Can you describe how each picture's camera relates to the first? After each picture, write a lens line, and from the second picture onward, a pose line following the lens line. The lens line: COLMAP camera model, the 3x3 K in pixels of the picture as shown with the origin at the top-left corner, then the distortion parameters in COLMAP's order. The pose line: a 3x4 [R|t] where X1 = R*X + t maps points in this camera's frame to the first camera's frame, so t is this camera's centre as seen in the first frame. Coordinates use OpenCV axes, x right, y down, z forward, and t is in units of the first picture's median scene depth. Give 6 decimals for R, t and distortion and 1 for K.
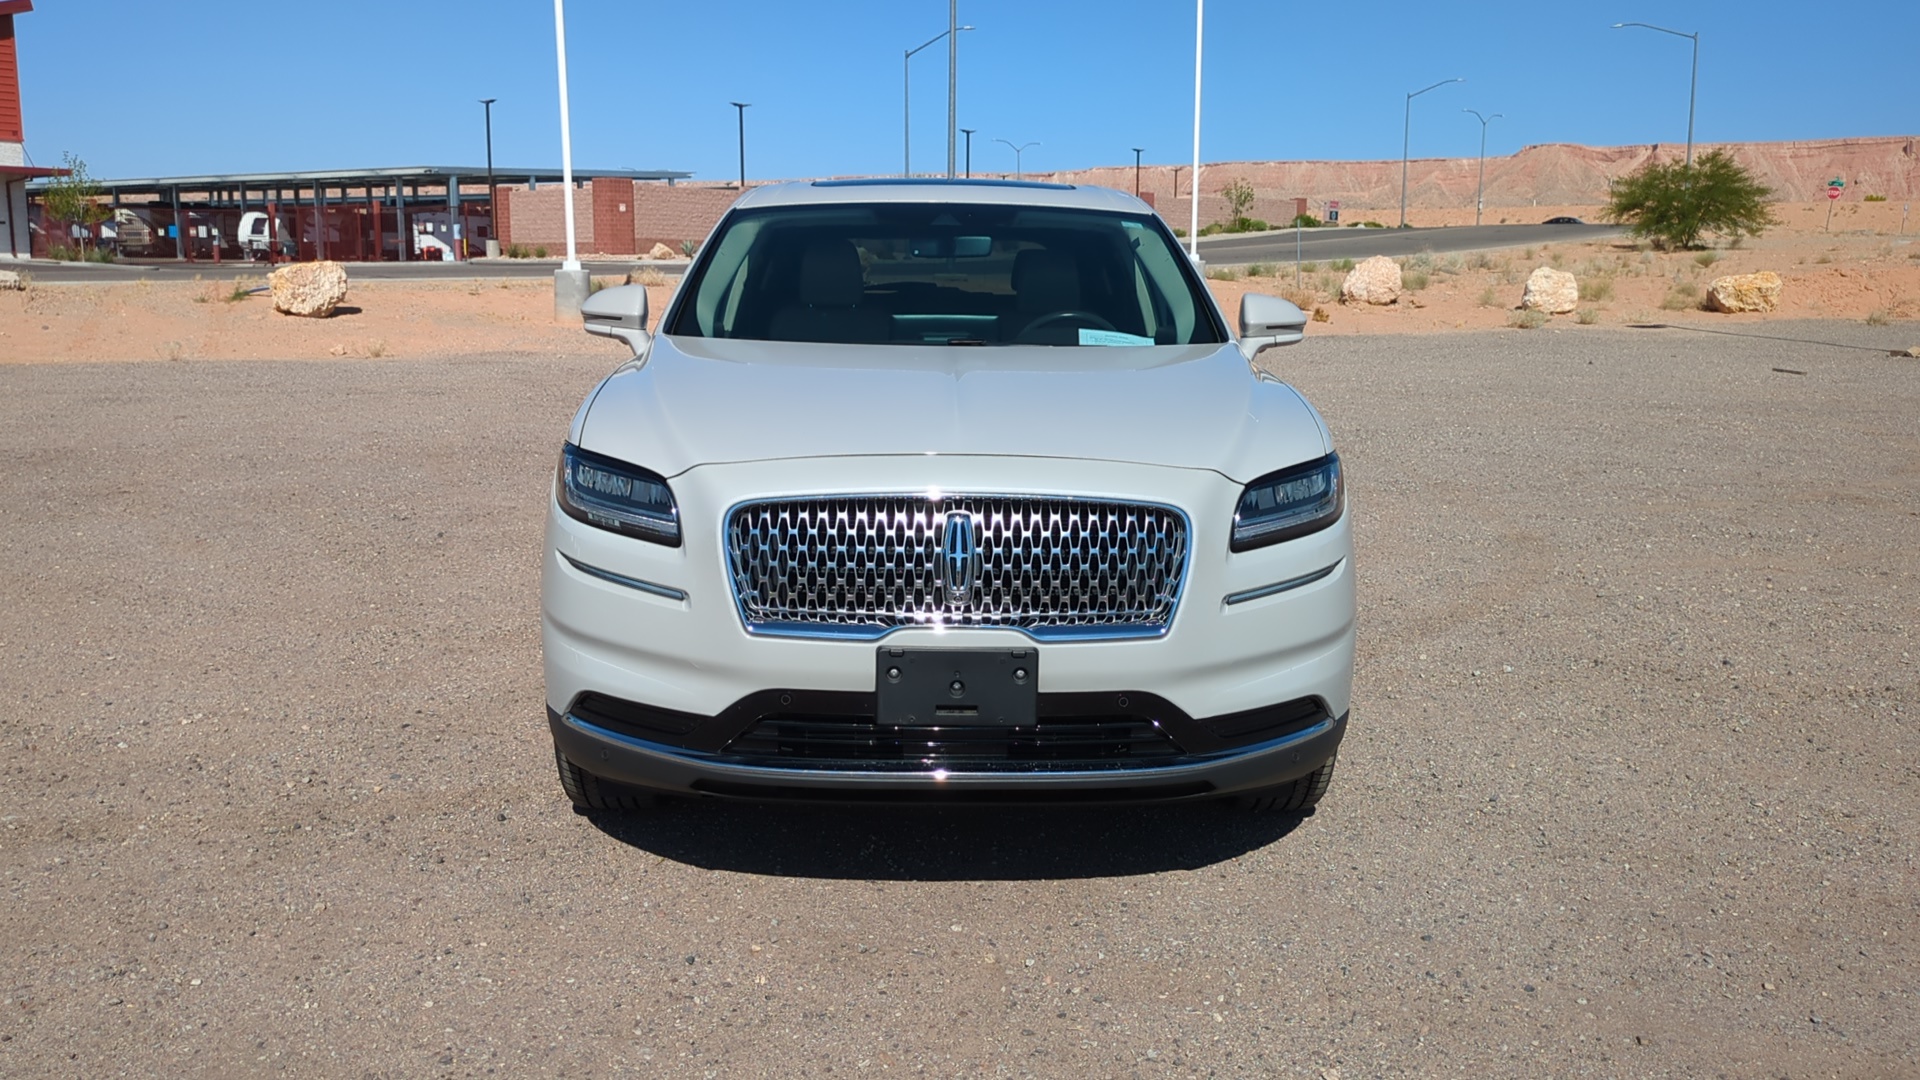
lens RADIAL K [[1640.2, 0, 1004.4], [0, 1640.2, 545.4], [0, 0, 1]] dist [0.051876, -0.057327]
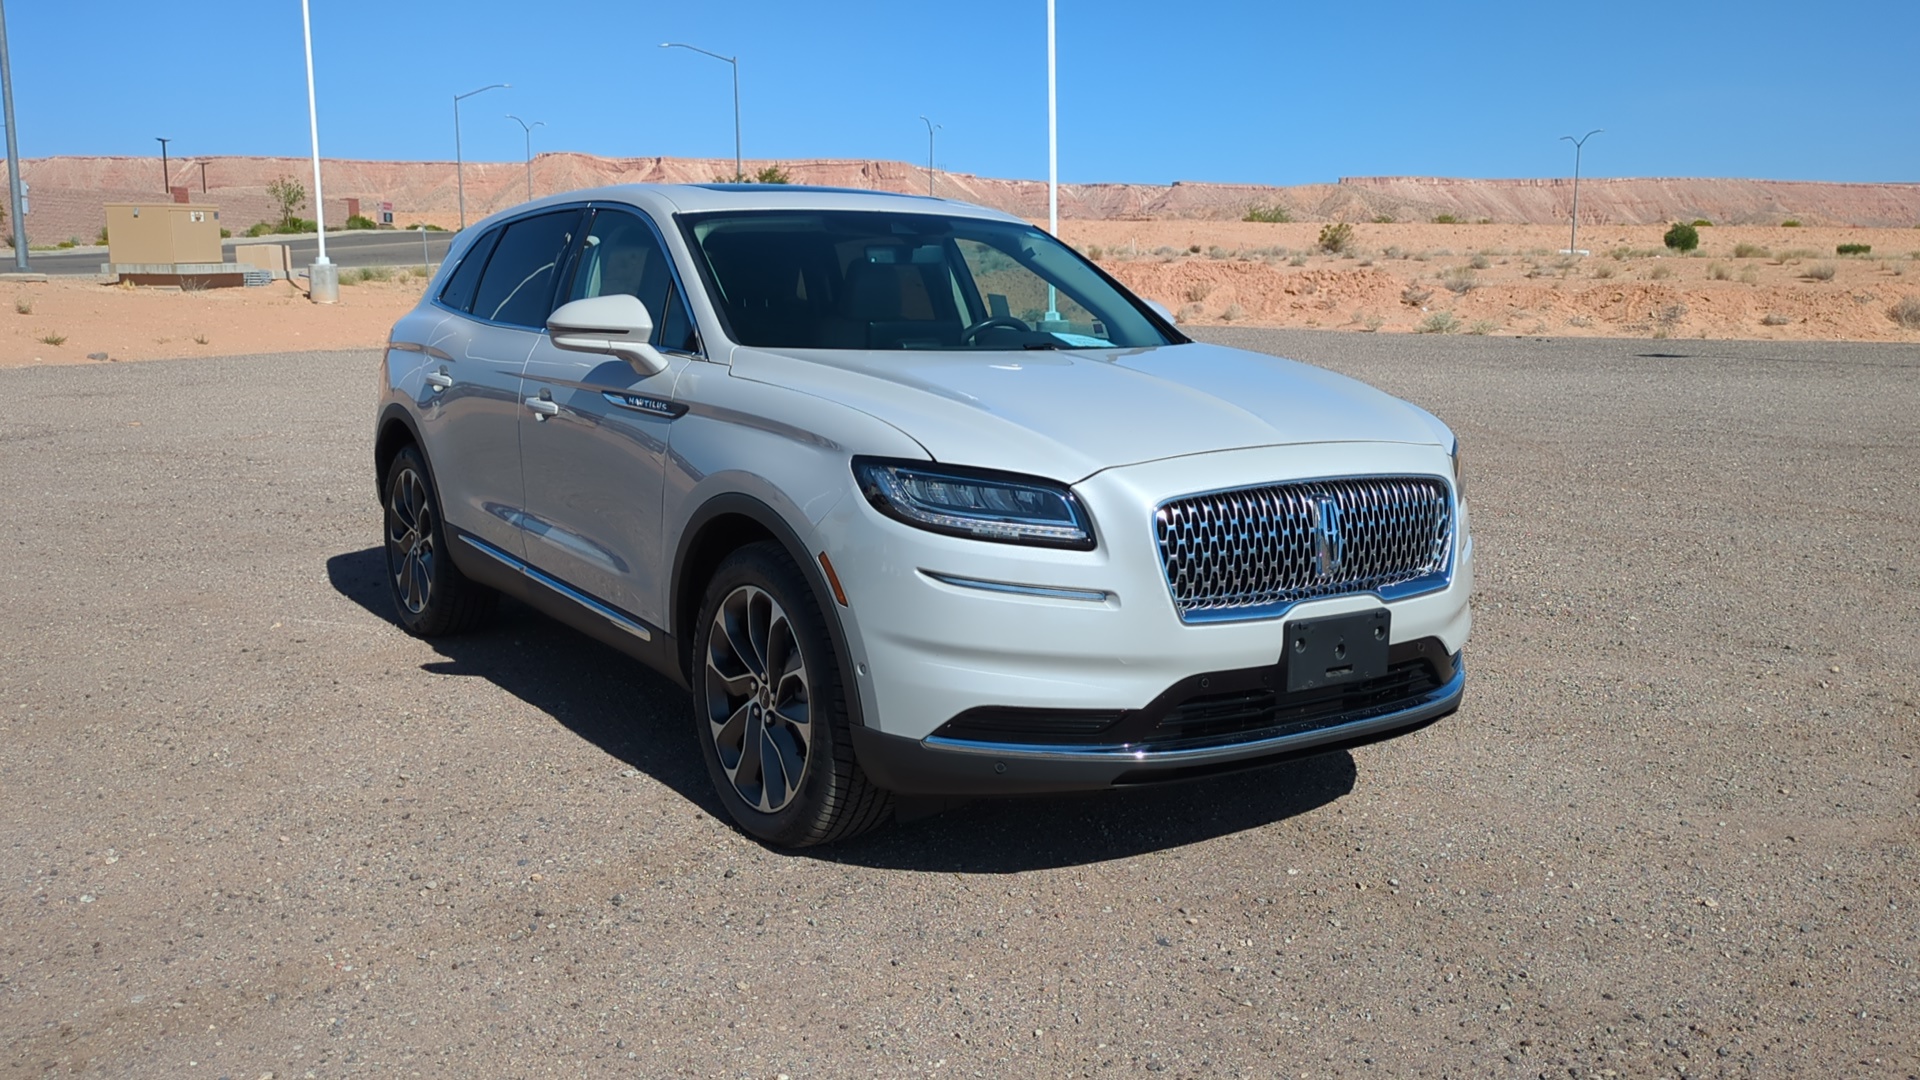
lens RADIAL K [[1640.2, 0, 966.7], [0, 1640.2, 538.3], [0, 0, 1]] dist [0.051876, -0.057327]
pose [[0.839184, -0.087271, 0.536800, -0.574912], [0.090899, 0.995664, 0.019768, -0.023982], [-0.536197, 0.032206, 0.843478, 0.127201]]
